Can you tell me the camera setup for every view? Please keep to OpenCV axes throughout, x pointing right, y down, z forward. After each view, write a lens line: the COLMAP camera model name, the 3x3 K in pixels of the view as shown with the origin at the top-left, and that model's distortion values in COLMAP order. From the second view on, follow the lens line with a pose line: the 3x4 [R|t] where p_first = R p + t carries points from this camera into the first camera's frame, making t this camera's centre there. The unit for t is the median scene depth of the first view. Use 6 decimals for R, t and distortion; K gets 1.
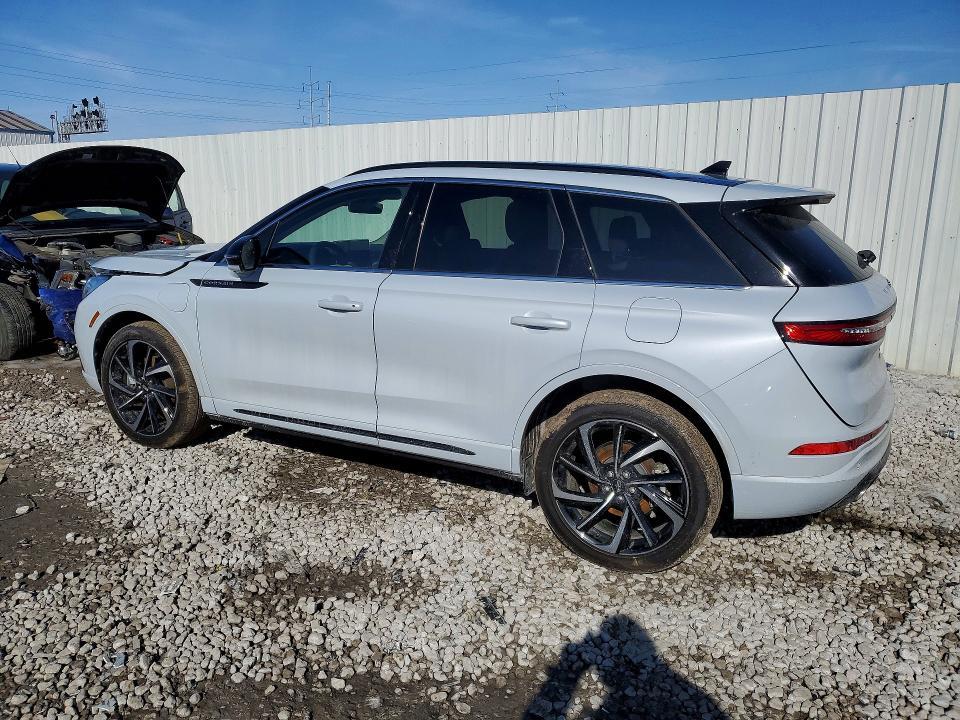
lens RADIAL K [[711.6, 0, 480.6], [0, 711.6, 352.1], [0, 0, 1]] dist [0.068000, -0.000407]
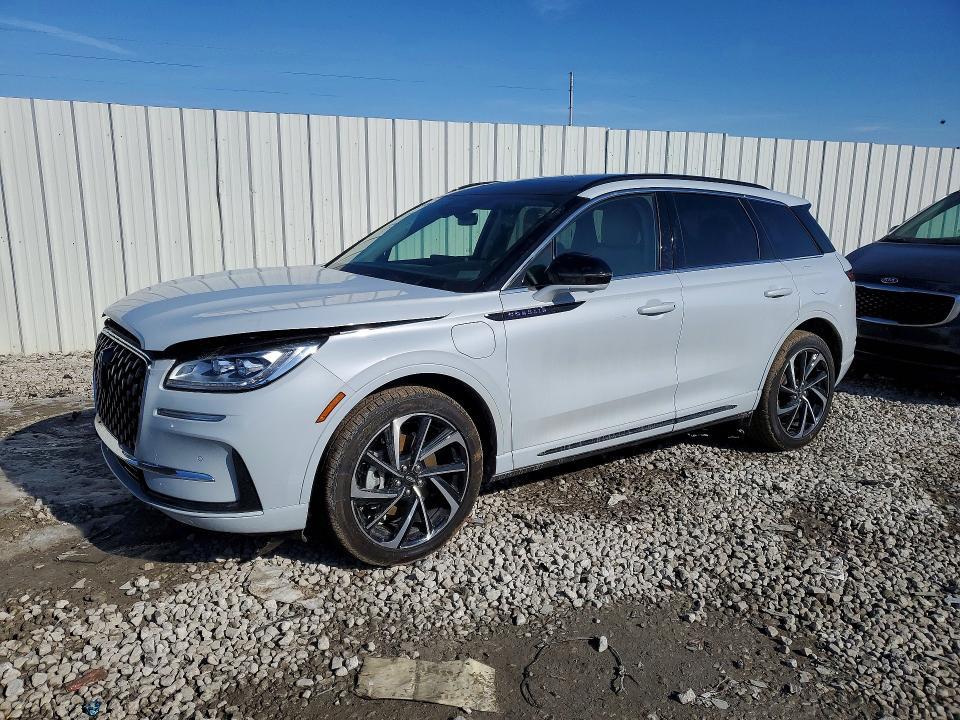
lens RADIAL K [[804.9, 0, 480.9], [0, 804.9, 365.8], [0, 0, 1]] dist [-0.016338, -0.000834]
pose [[0.475548, -0.198010, 0.857115, -1.249700], [0.200790, 0.973050, 0.113389, -0.156564], [-0.856468, 0.118178, 0.502490, 0.580187]]
